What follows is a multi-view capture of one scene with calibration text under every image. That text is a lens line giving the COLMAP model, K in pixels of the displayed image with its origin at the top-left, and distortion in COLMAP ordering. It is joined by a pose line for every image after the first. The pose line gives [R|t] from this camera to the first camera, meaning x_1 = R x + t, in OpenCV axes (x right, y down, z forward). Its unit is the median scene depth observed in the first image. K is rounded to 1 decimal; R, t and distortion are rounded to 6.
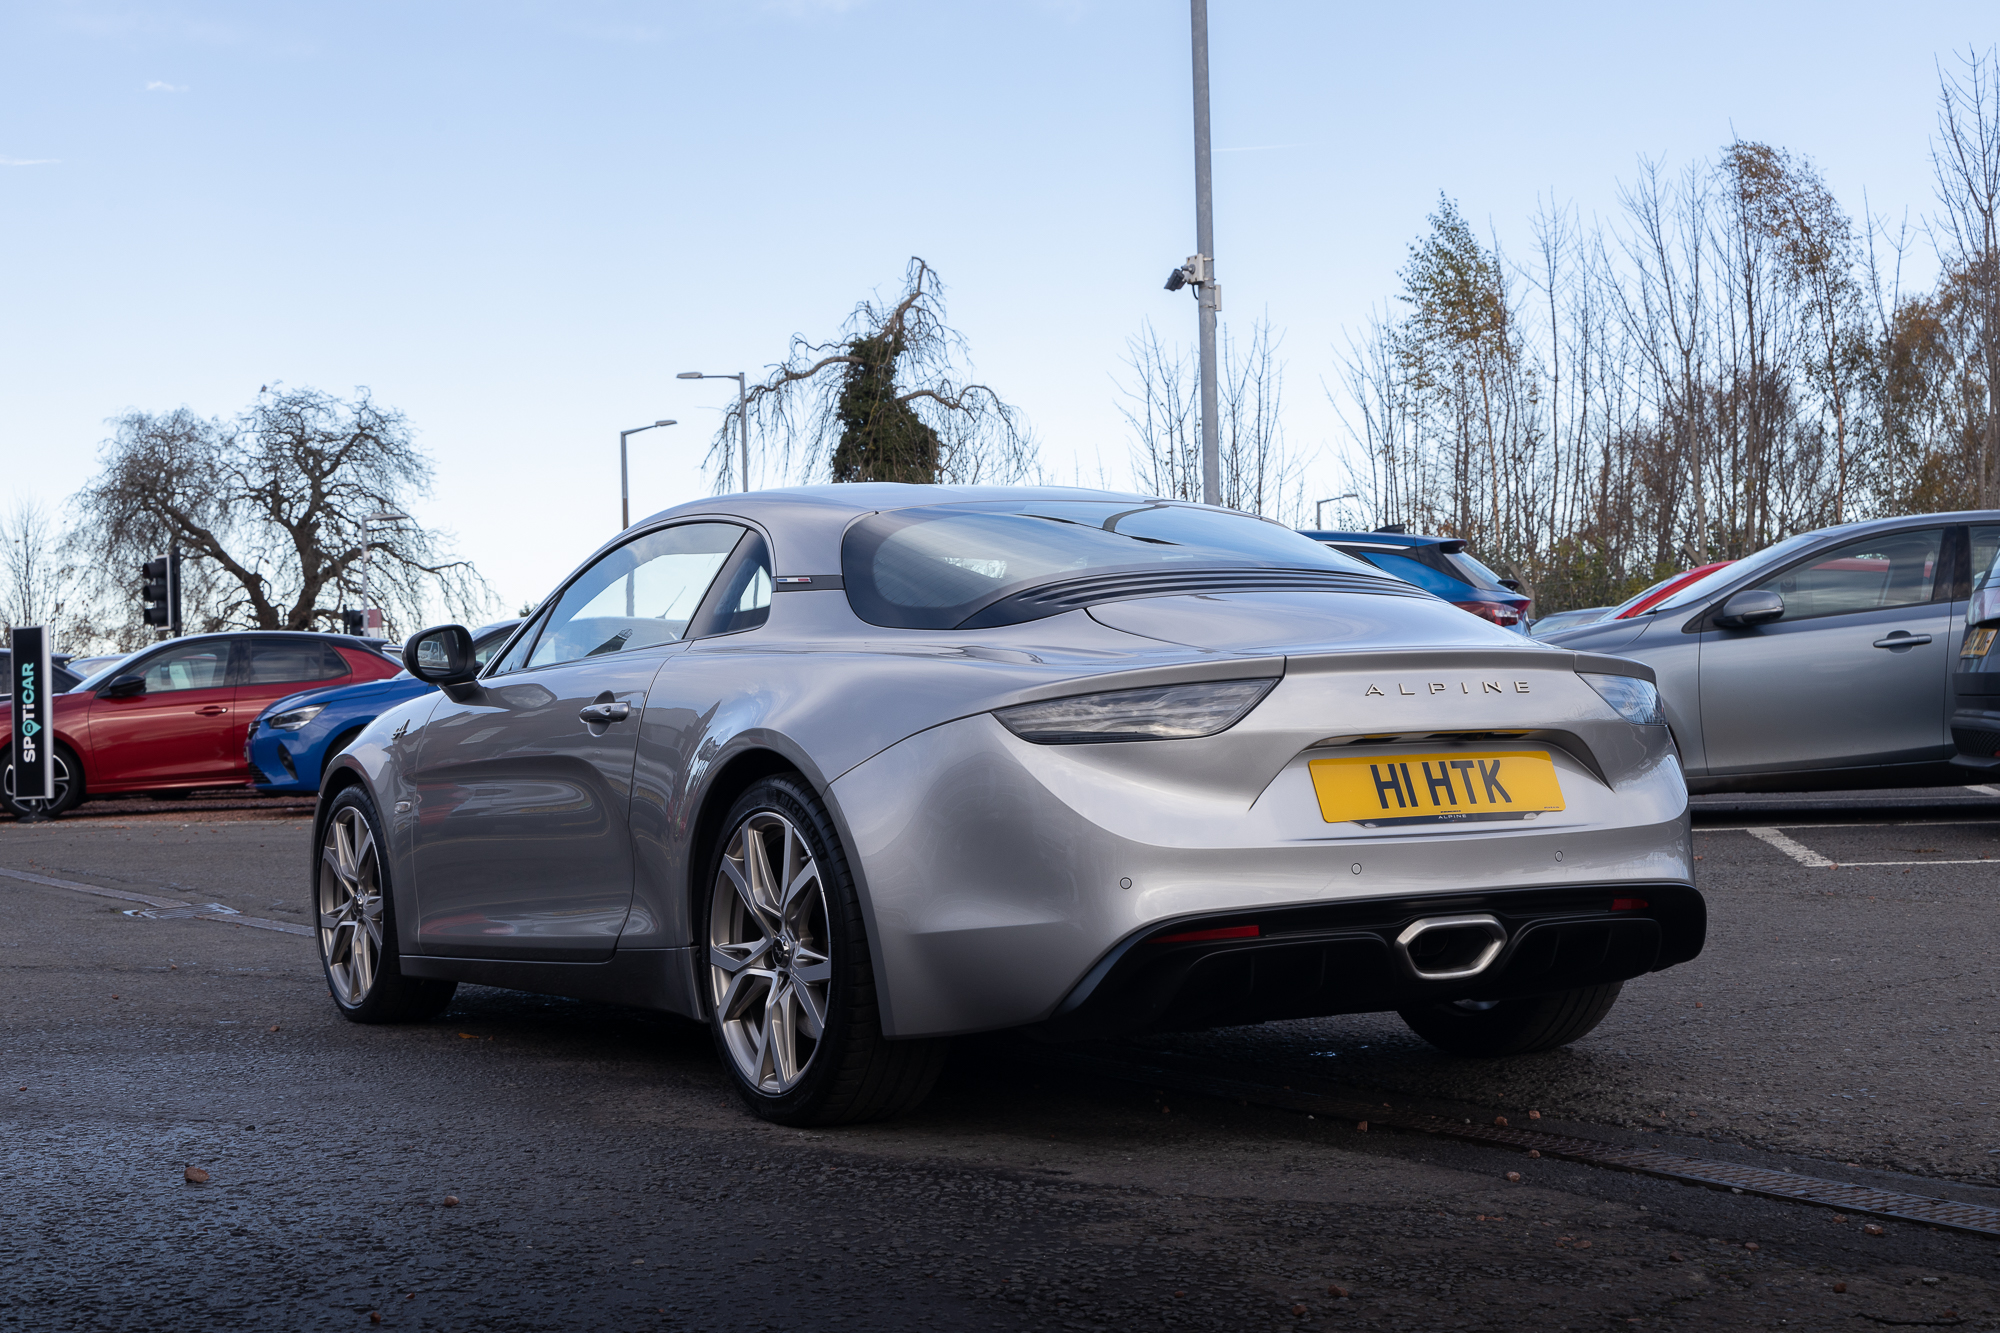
lens RADIAL K [[2825.2, 0, 1000.0], [0, 2825.2, 666.5], [0, 0, 1]] dist [-0.002028, -0.055359]
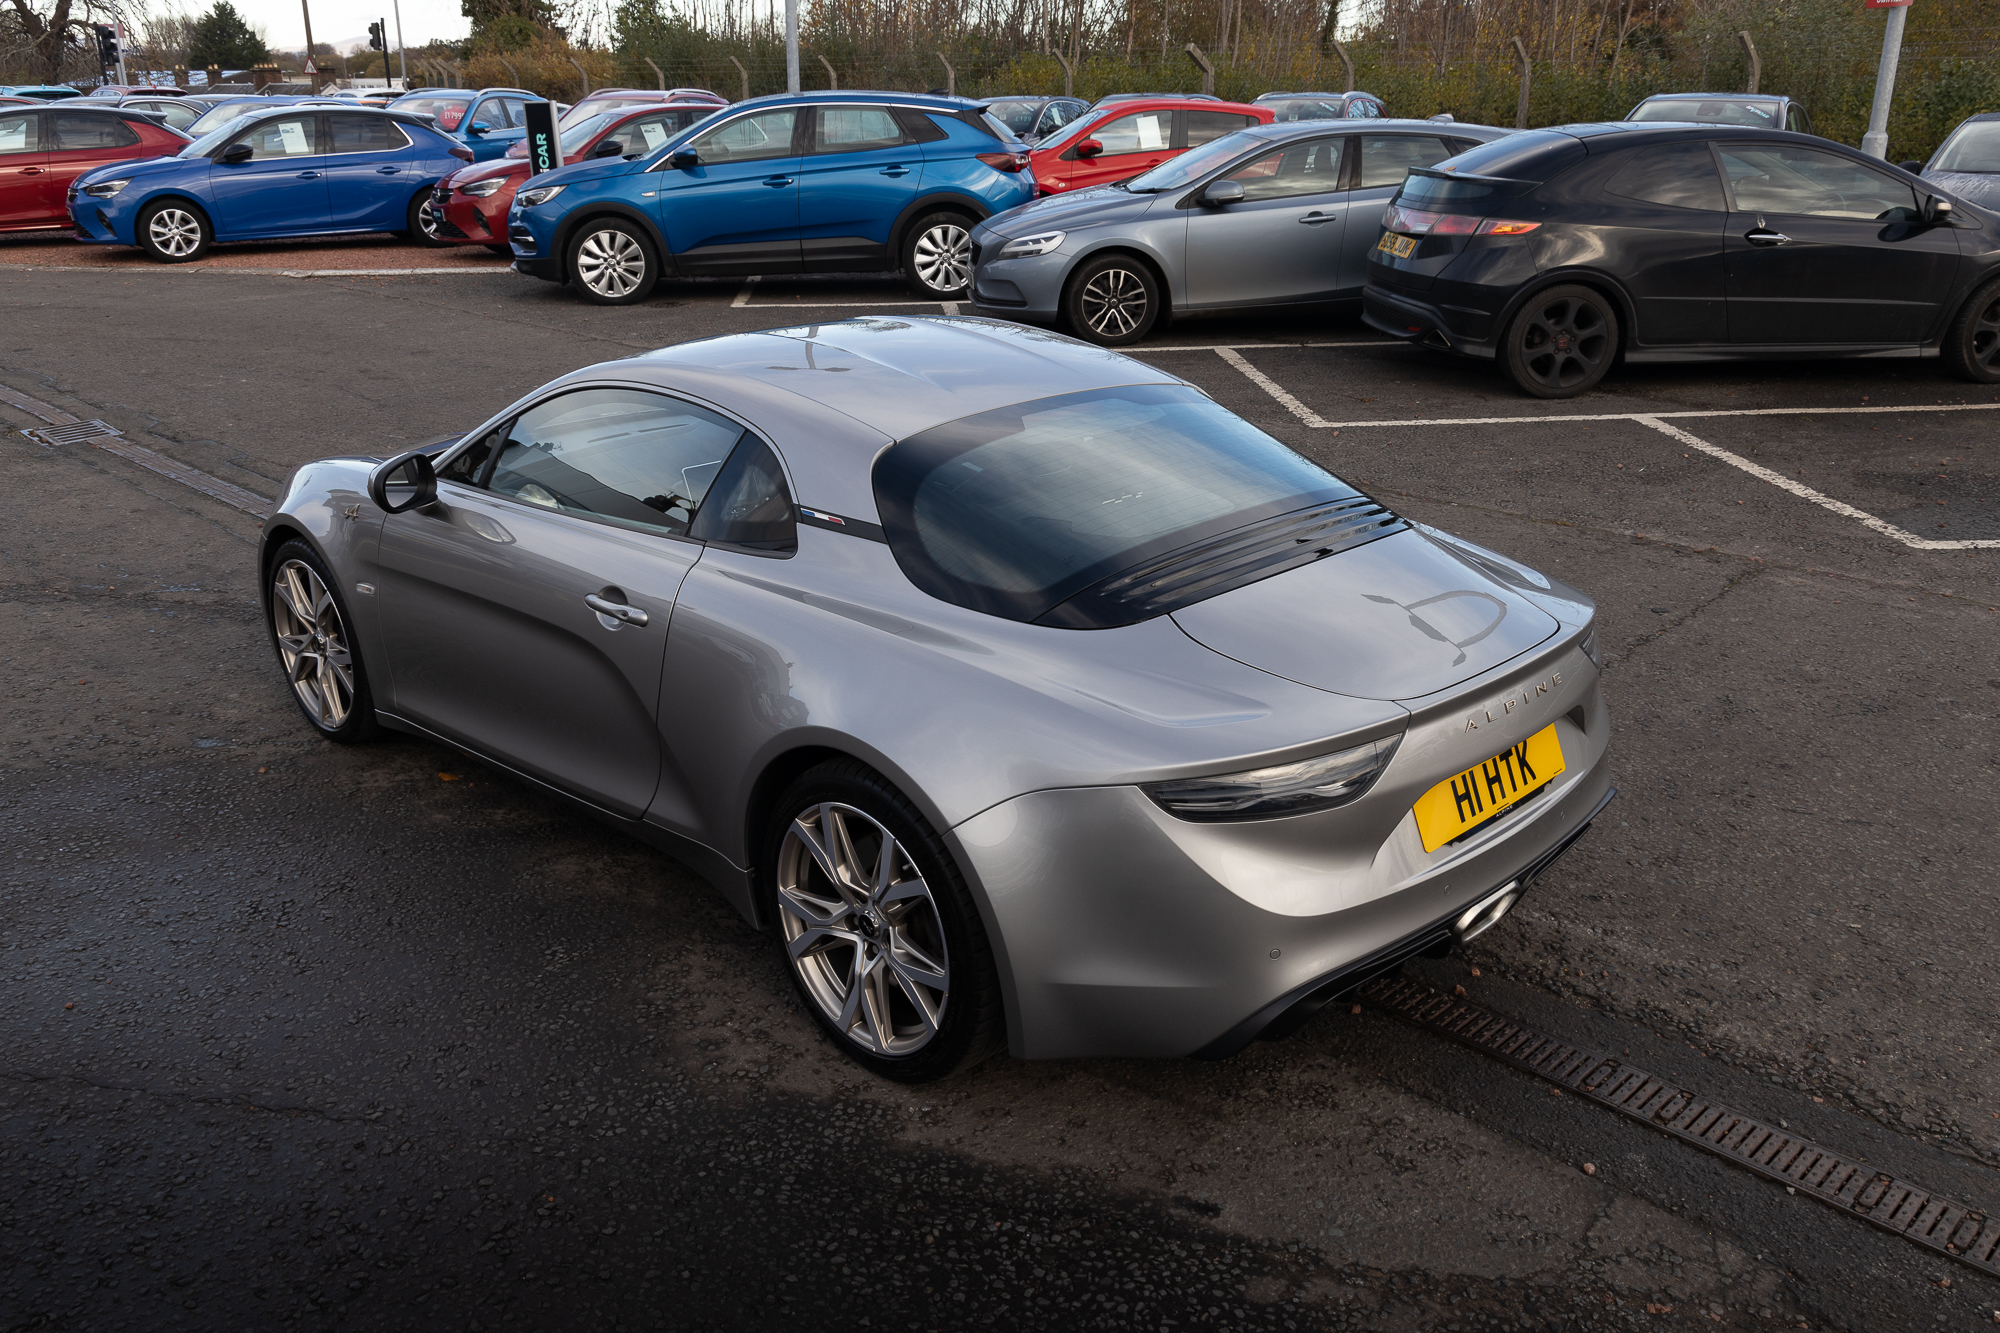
lens RADIAL K [[1605.0, 0, 1000.0], [0, 1605.0, 666.5], [0, 0, 1]] dist [0.010438, 0.002175]
pose [[0.966559, -0.064294, 0.248256, -0.069281], [-0.028213, 0.935525, 0.352131, -0.081552], [-0.254889, -0.347359, 0.902426, 0.189675]]
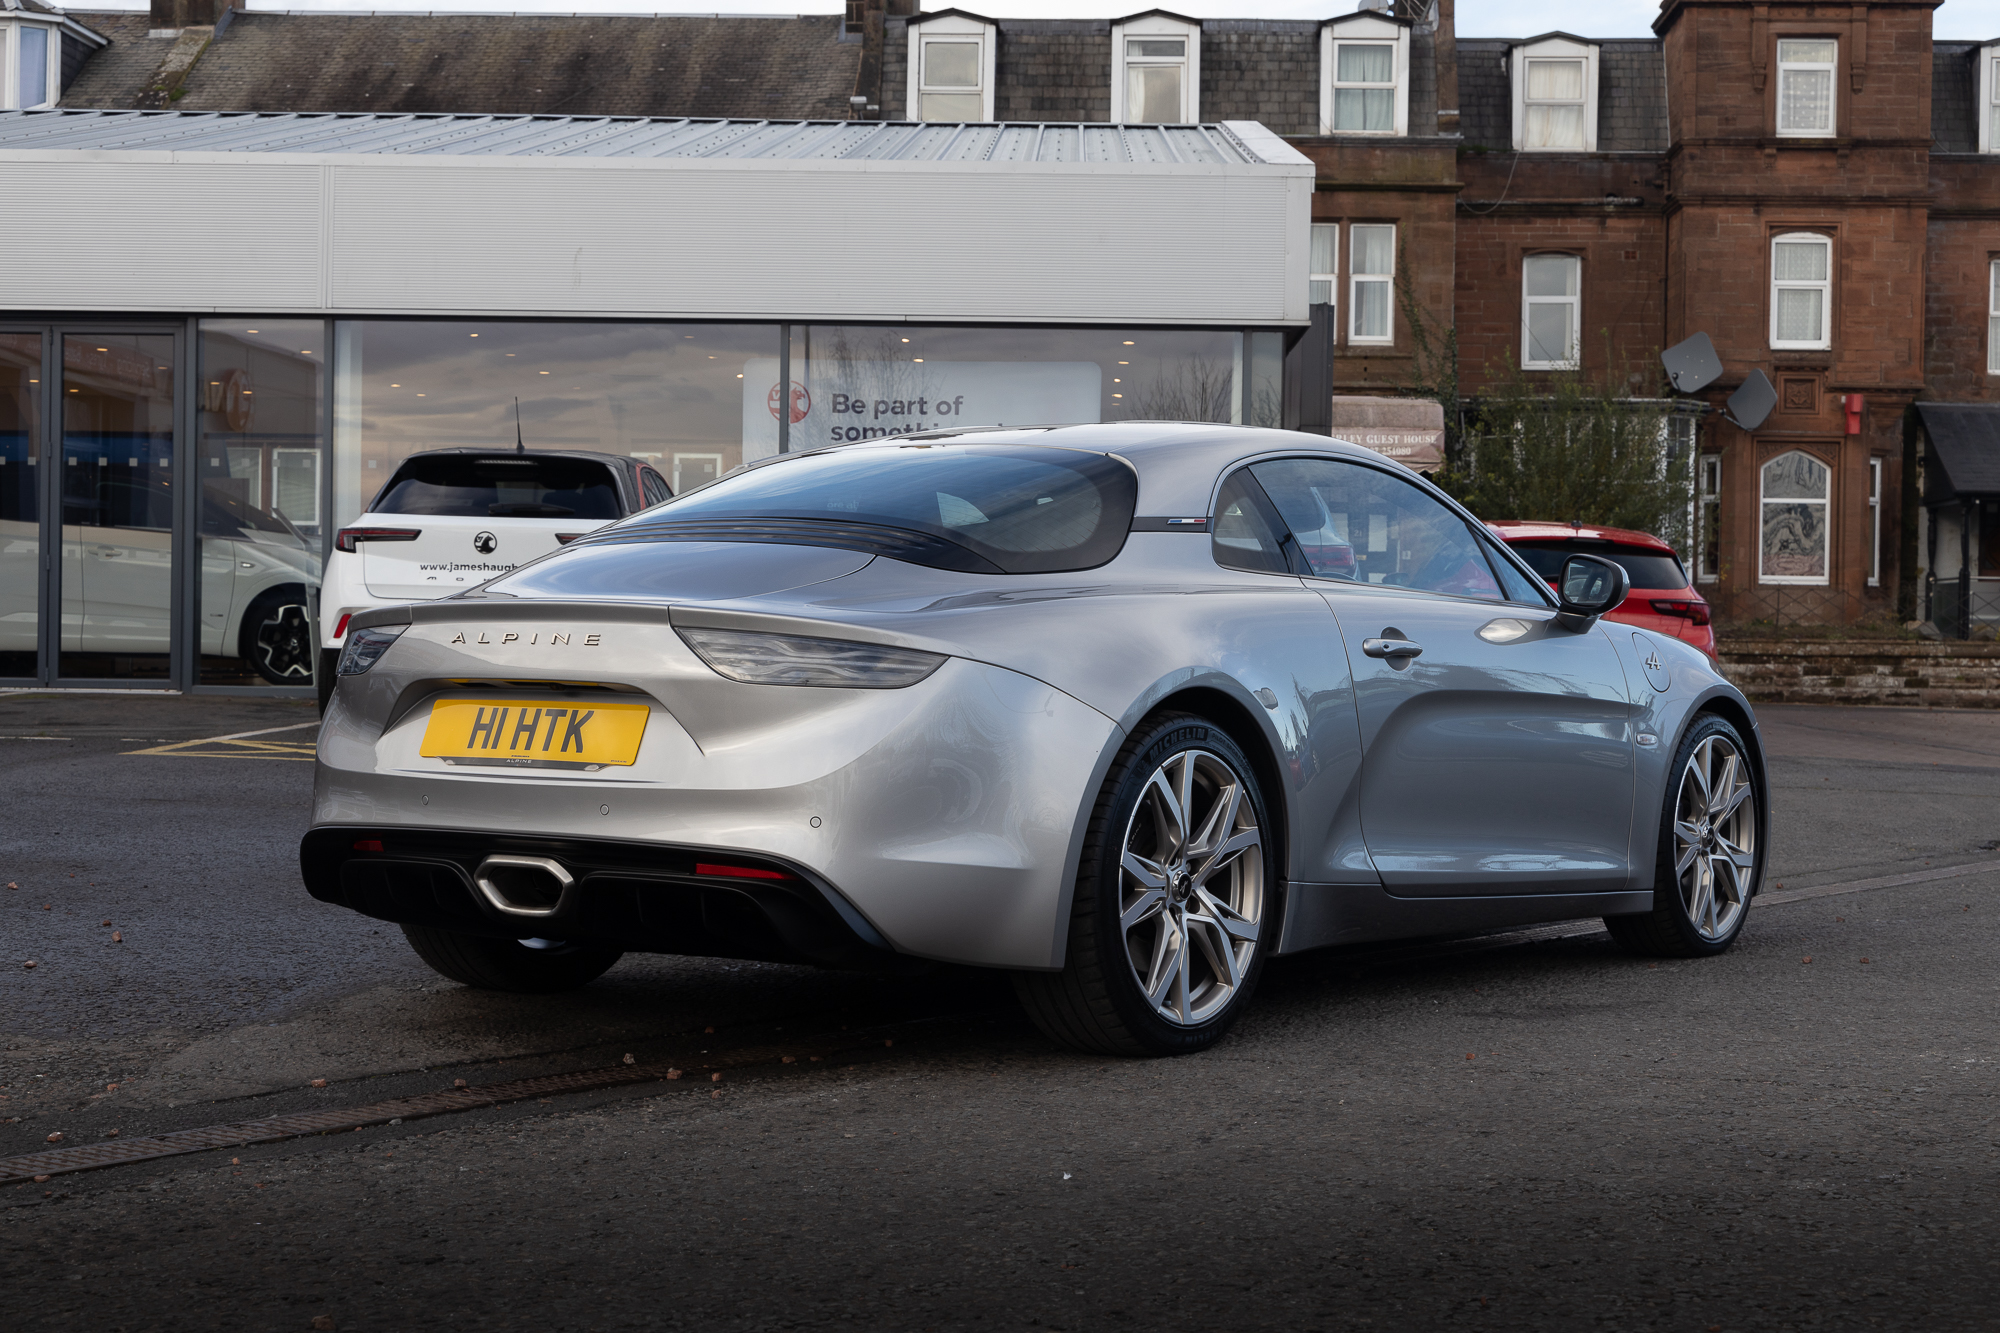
lens RADIAL K [[3095.2, 0, 985.6], [0, 3095.2, 700.6], [0, 0, 1]] dist [0.007125, -0.002644]
pose [[0.402131, 0.050025, -0.914215, 0.481248], [-0.007161, 0.998648, 0.051495, -0.011102], [0.915554, -0.014161, 0.401945, 0.263816]]
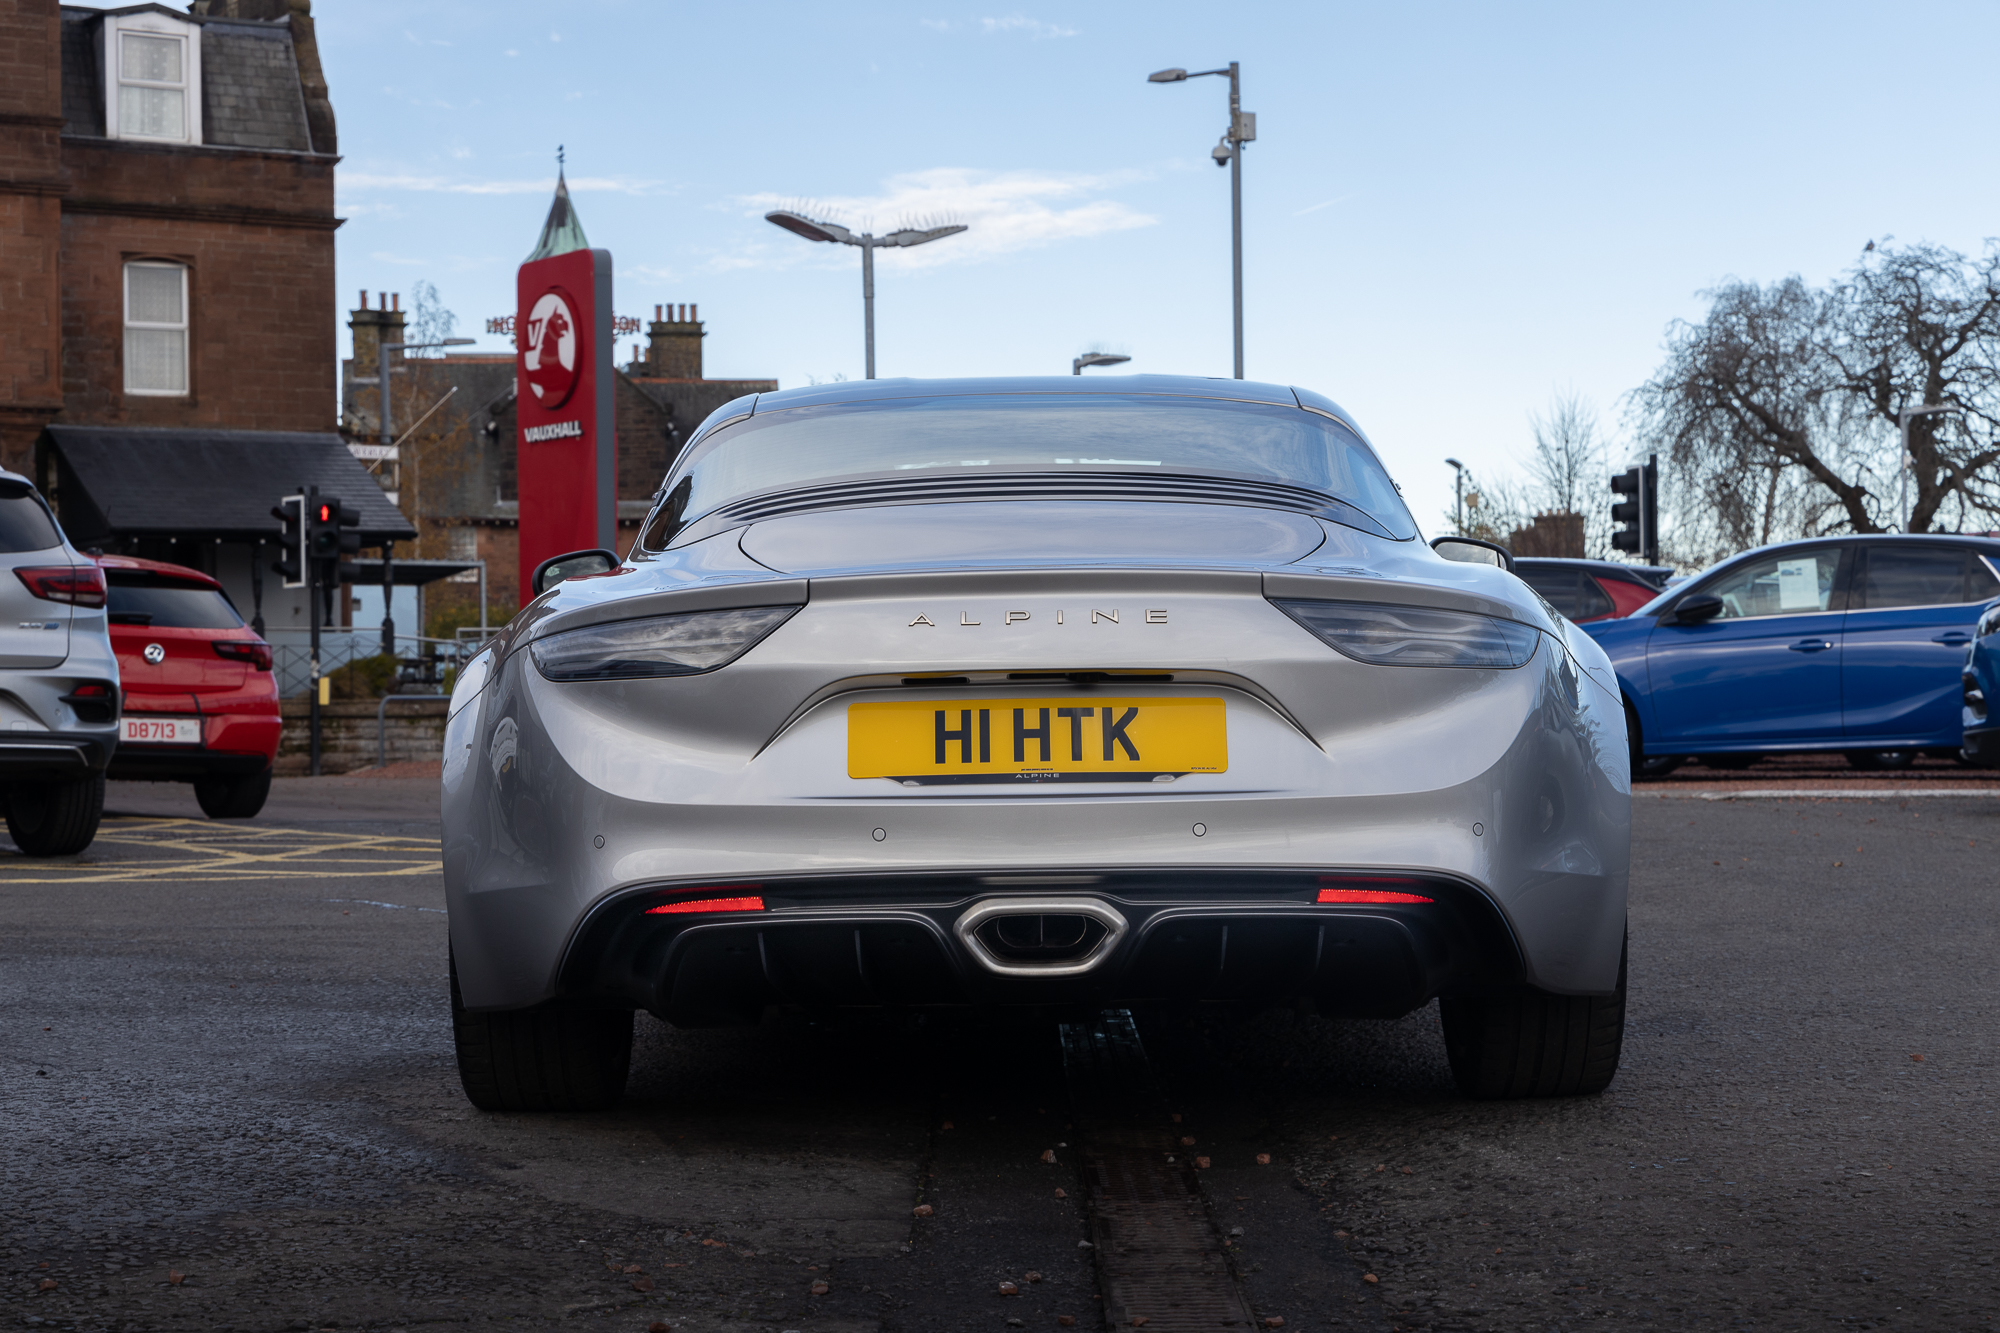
lens RADIAL K [[3652.4, 0, 998.8], [0, 3652.4, 795.5], [0, 0, 1]] dist [0.007683, -0.234231]
pose [[0.861651, 0.026014, -0.506834, 0.257484], [0.000322, 0.998657, 0.051806, 0.001717], [0.507501, -0.044802, 0.860486, 0.035031]]
